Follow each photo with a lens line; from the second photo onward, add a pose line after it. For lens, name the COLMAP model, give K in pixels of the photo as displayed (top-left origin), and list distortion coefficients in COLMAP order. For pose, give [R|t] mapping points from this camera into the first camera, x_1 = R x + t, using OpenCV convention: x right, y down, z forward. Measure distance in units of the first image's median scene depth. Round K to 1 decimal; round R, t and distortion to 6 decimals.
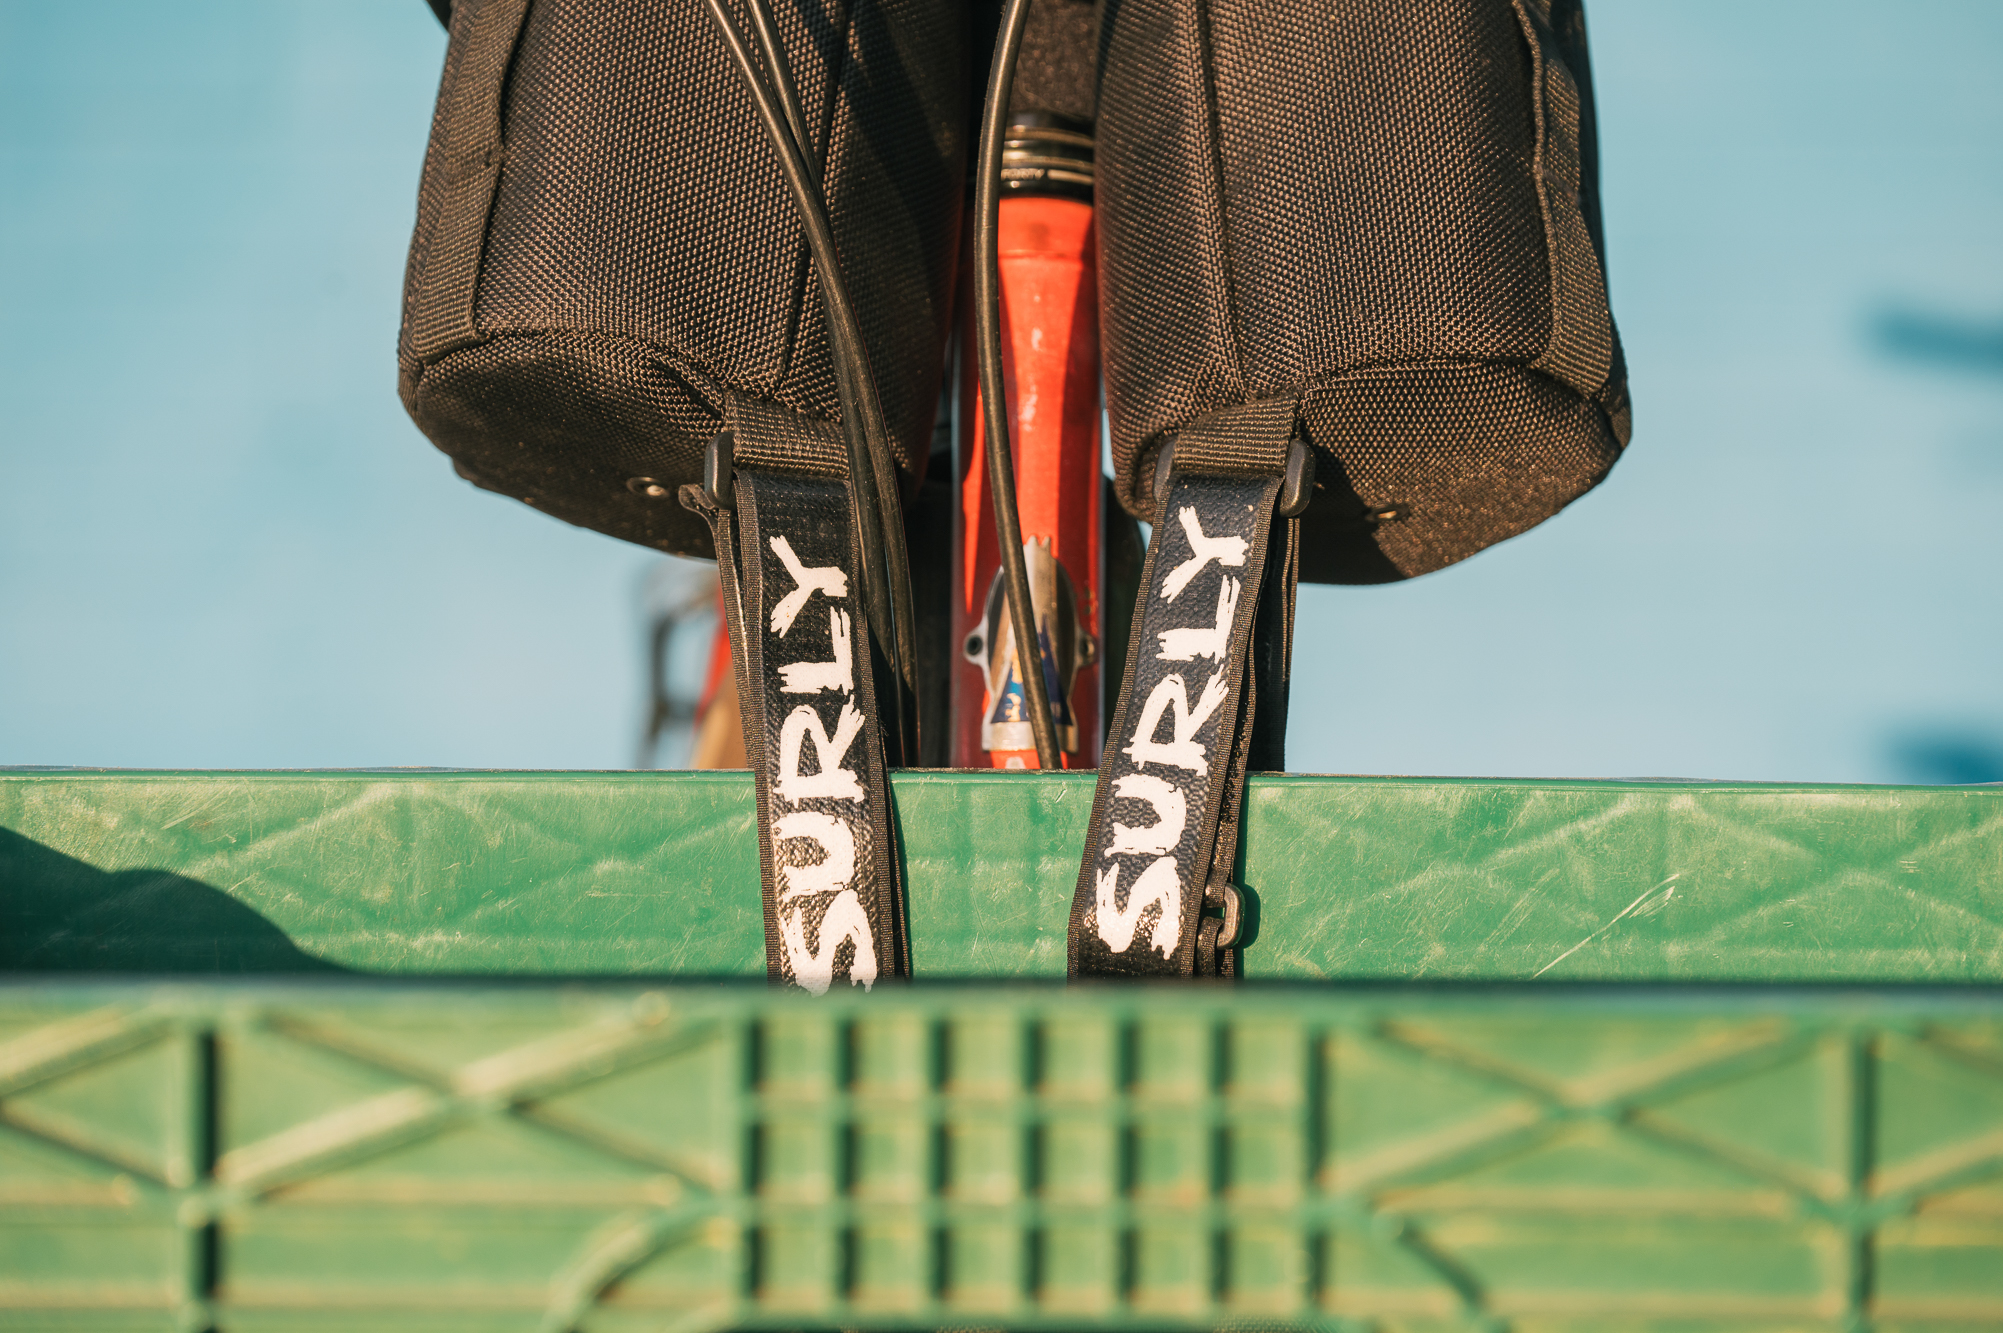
lens RADIAL K [[6622.1, 0, 1003.4], [0, 6622.1, 666.6], [0, 0, 1]] dist [-0.009014, 0.000000]
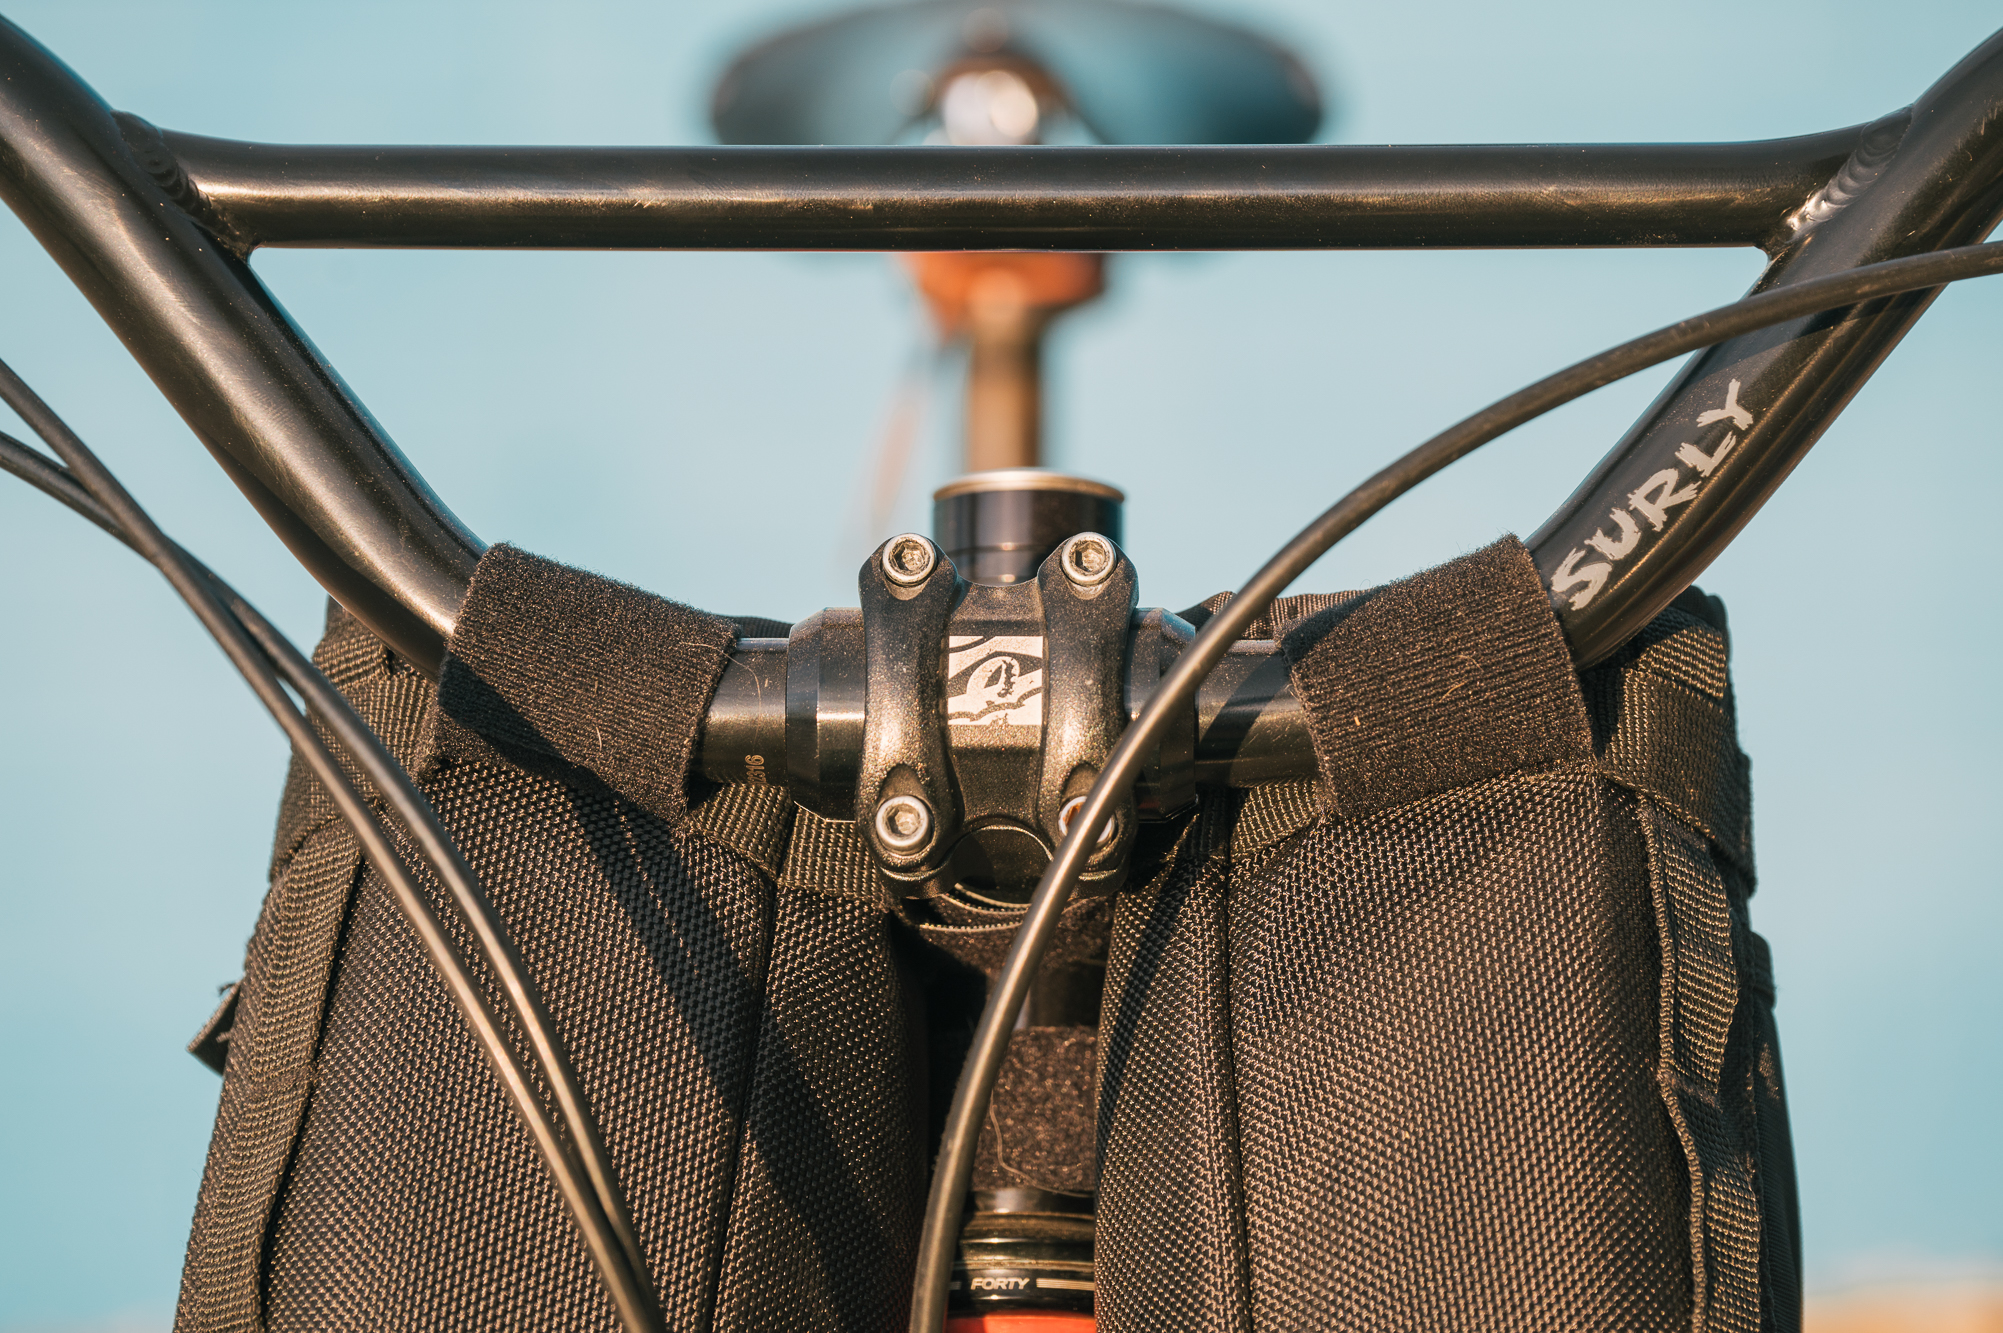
lens RADIAL K [[6622.1, 0, 1004.8], [0, 6622.1, 670.7], [0, 0, 1]] dist [-0.009014, 0.000000]
pose [[0.997780, -0.014856, -0.064913, 0.055445], [0.018122, 0.998584, 0.050025, -0.191290], [0.064078, -0.051090, 0.996636, 0.295271]]
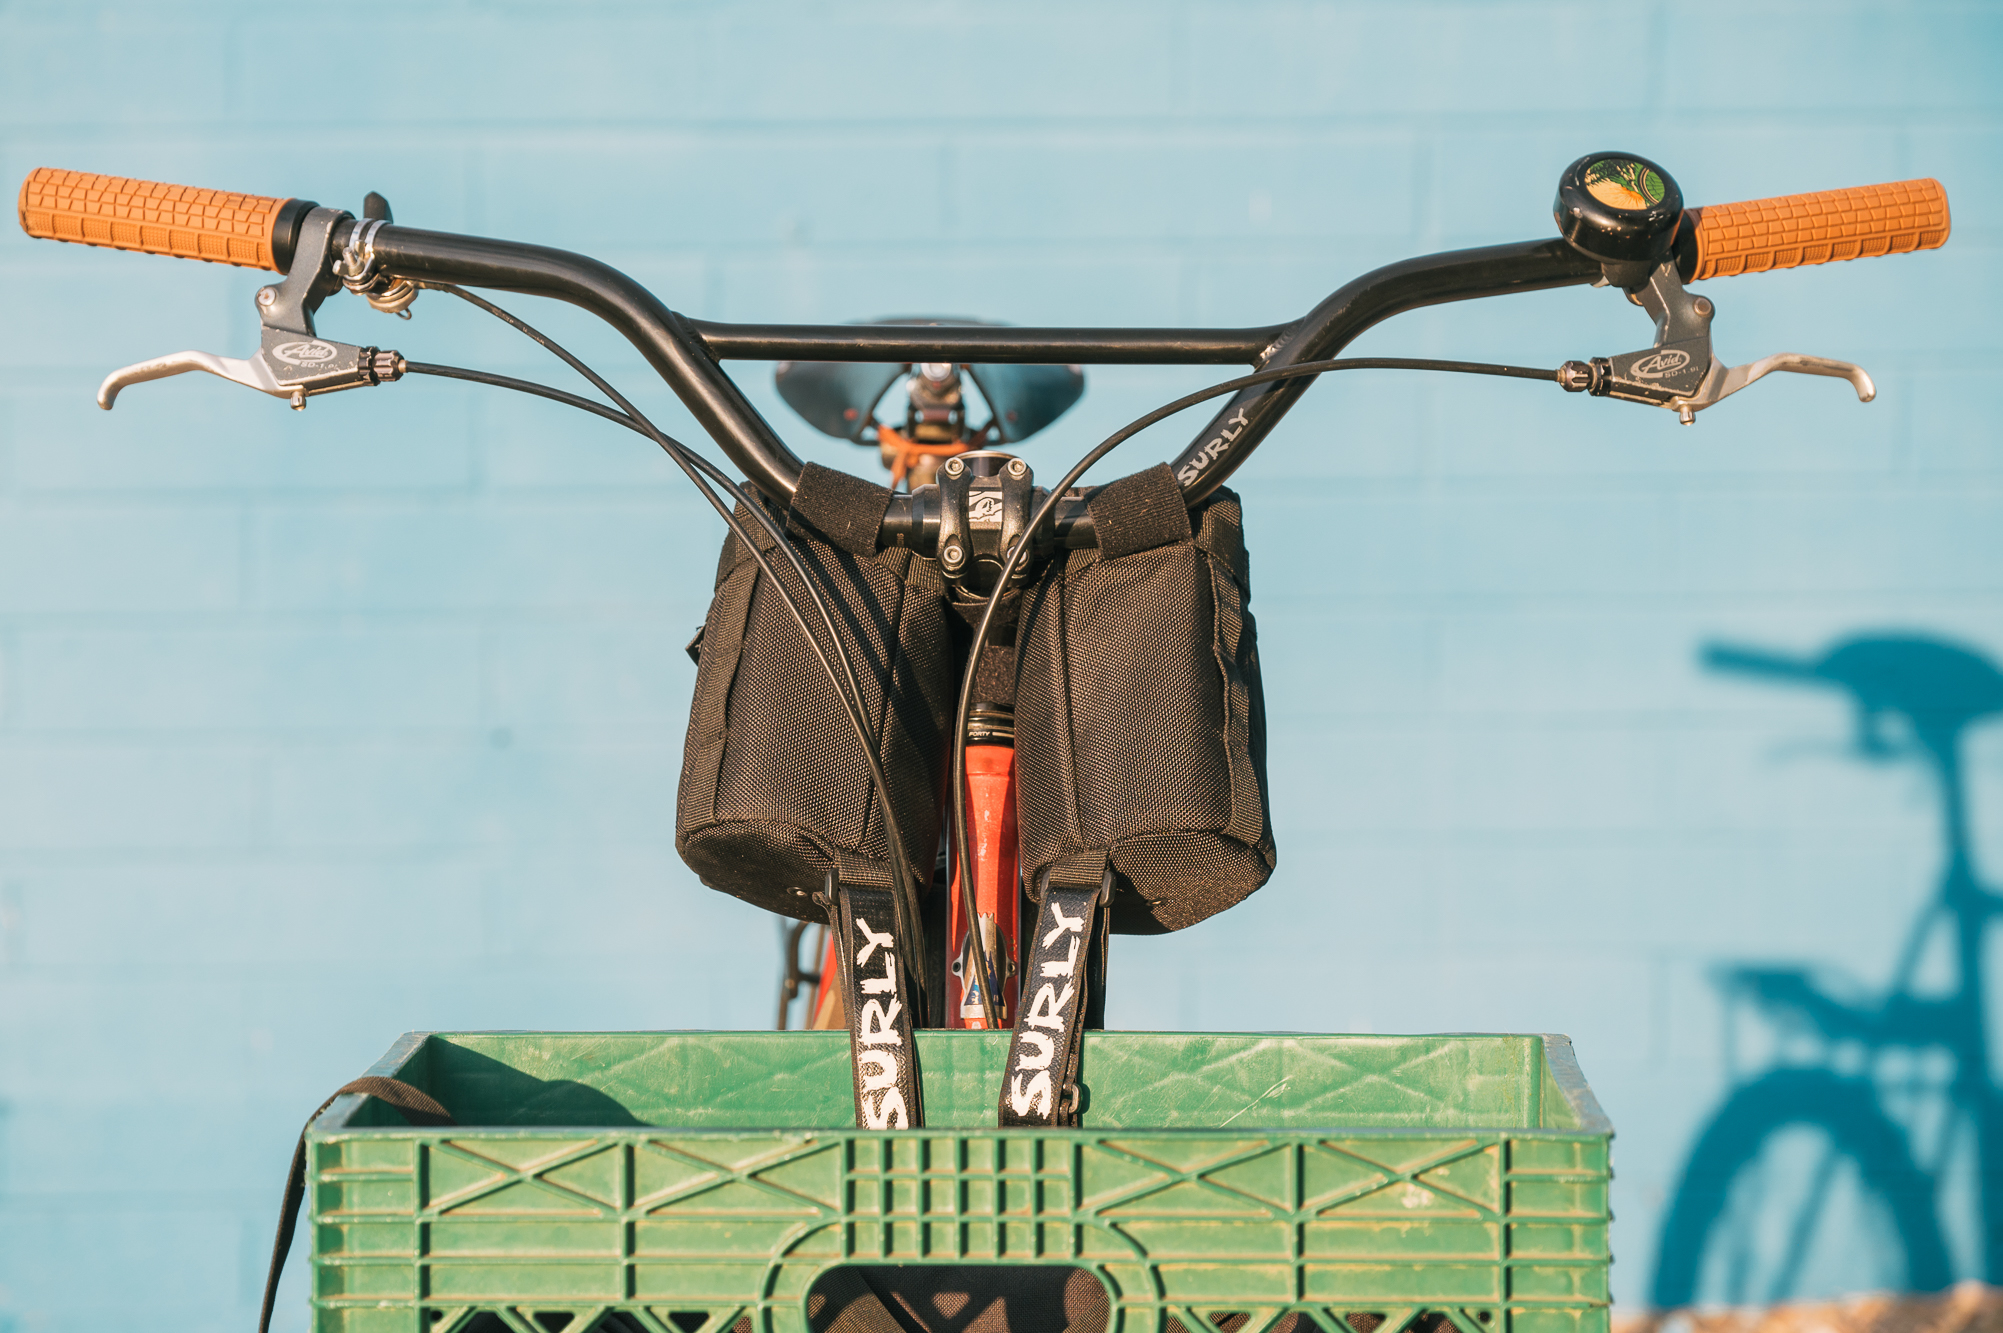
lens RADIAL K [[6445.3, 0, 996.5], [0, 6445.3, 660.2], [0, 0, 1]] dist [0.049900, 0.000000]
pose [[0.999873, -0.006434, -0.014552, 0.039793], [0.005982, 0.999505, -0.030882, -0.038426], [0.014744, 0.030791, 0.999417, -1.053168]]
